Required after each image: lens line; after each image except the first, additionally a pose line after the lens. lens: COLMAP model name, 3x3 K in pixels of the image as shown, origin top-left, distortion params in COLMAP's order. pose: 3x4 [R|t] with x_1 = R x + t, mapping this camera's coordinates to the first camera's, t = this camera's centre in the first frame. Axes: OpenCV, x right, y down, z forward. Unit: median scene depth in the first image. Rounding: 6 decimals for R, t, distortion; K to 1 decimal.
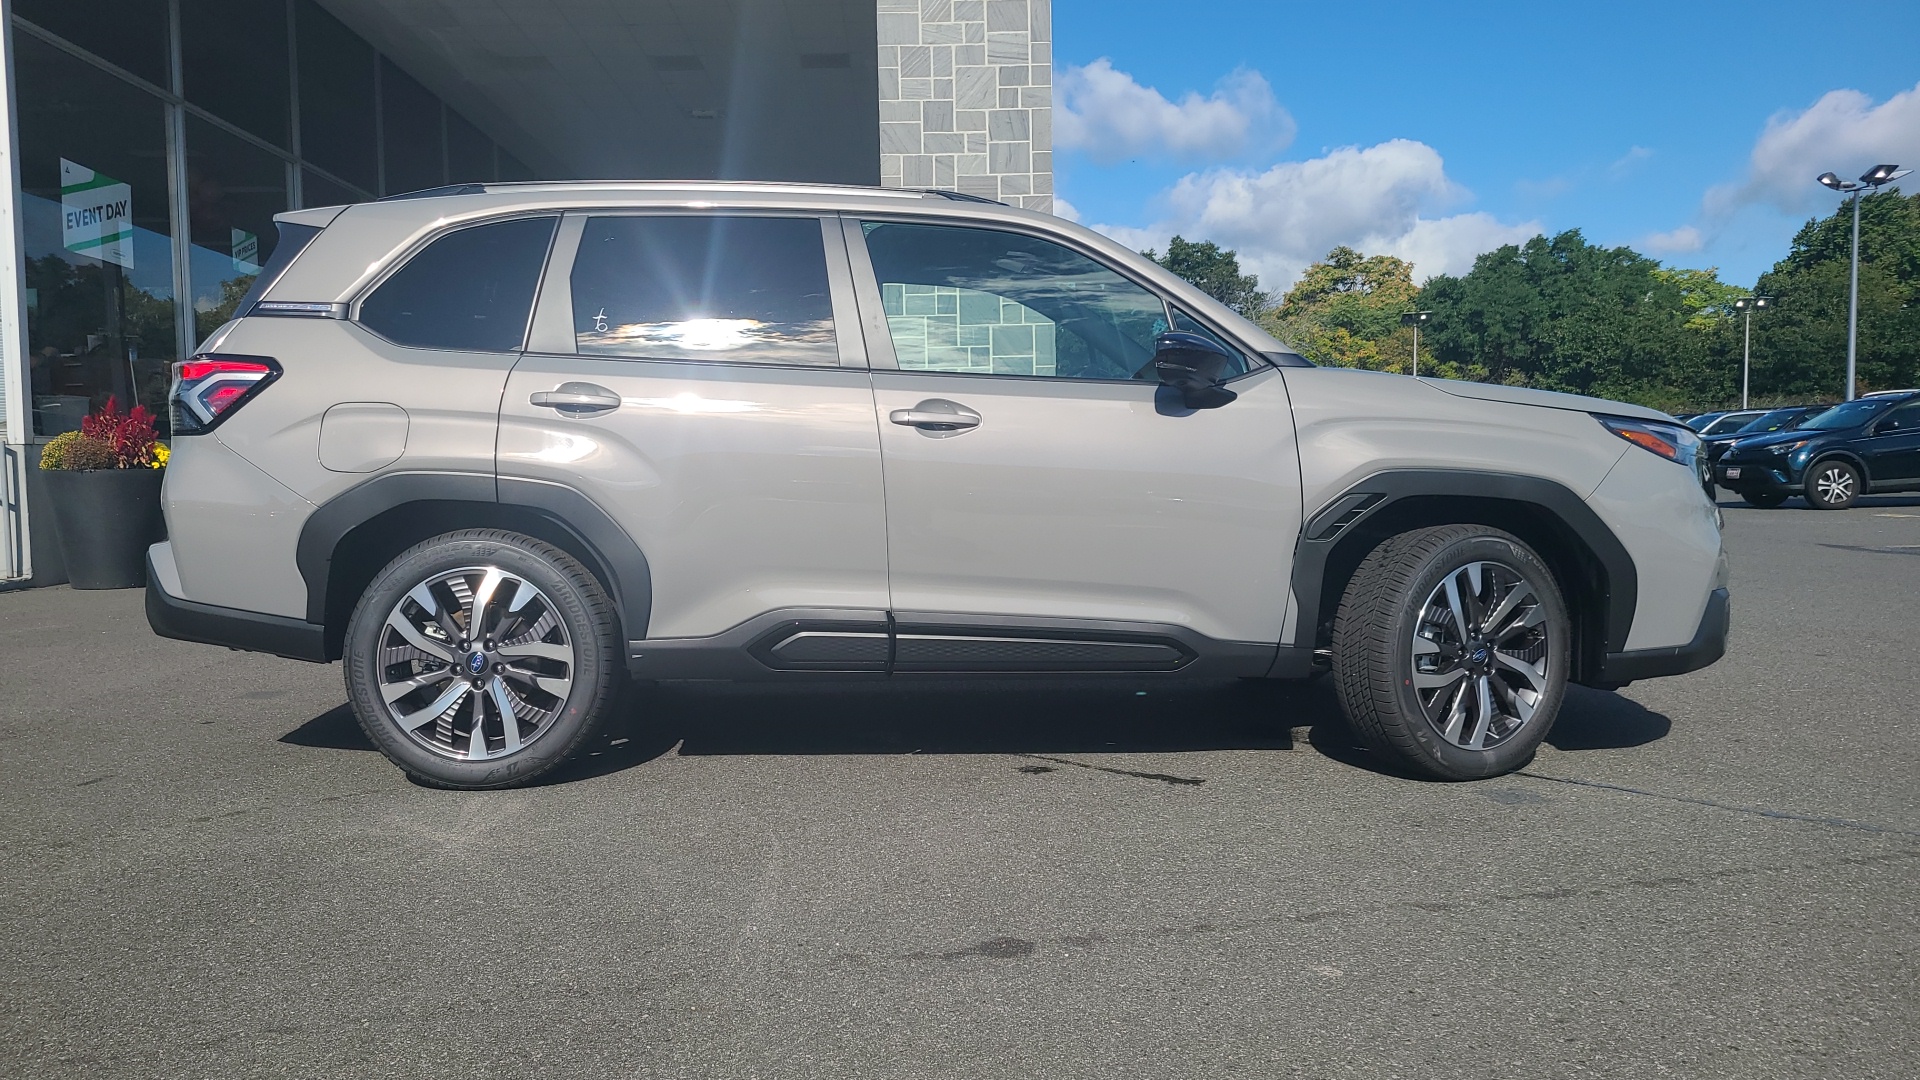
lens RADIAL K [[1422.6, 0, 932.5], [0, 1422.6, 561.3], [0, 0, 1]] dist [0.037683, -0.014835]
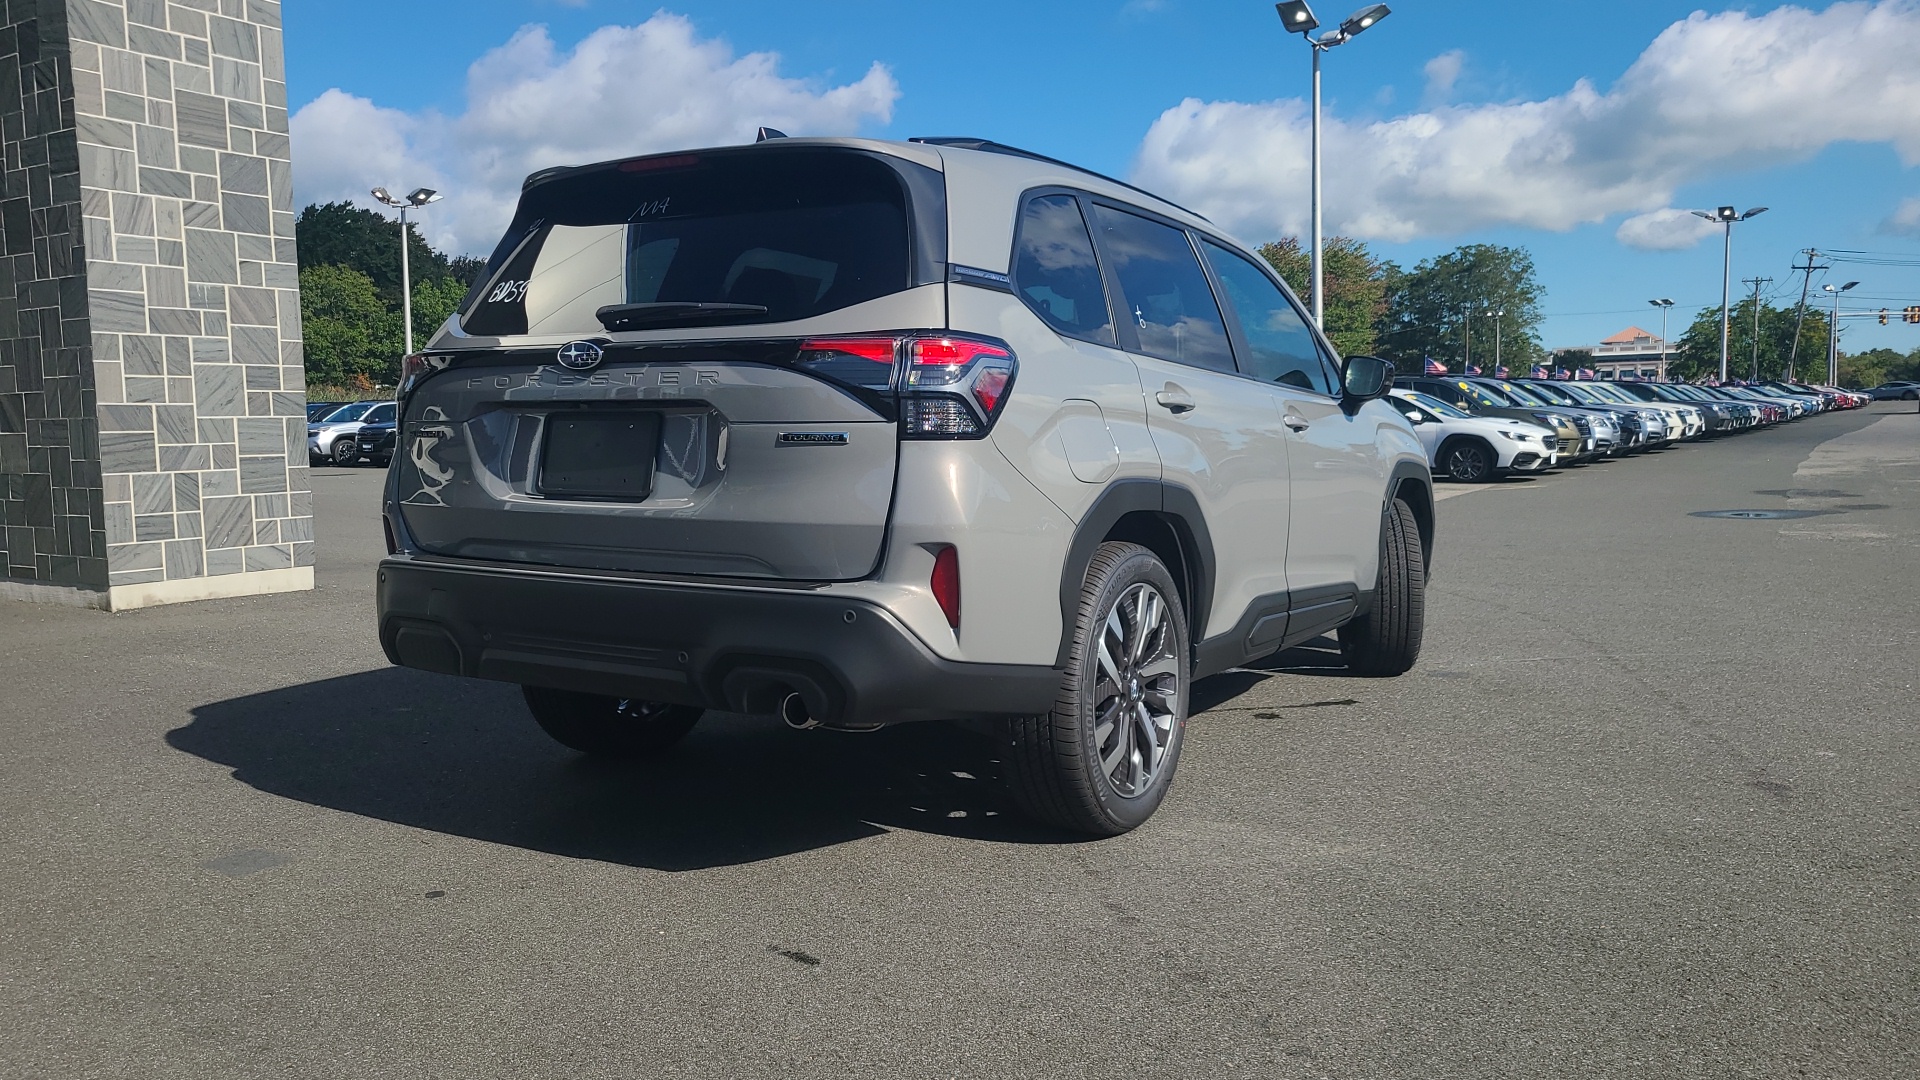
lens RADIAL K [[1422.6, 0, 914.8], [0, 1422.6, 571.1], [0, 0, 1]] dist [0.037683, -0.014835]
pose [[0.553495, -0.077228, 0.829265, -0.431862], [0.062788, 0.996727, 0.050915, -0.022089], [-0.830483, 0.023887, 0.556532, 0.232343]]
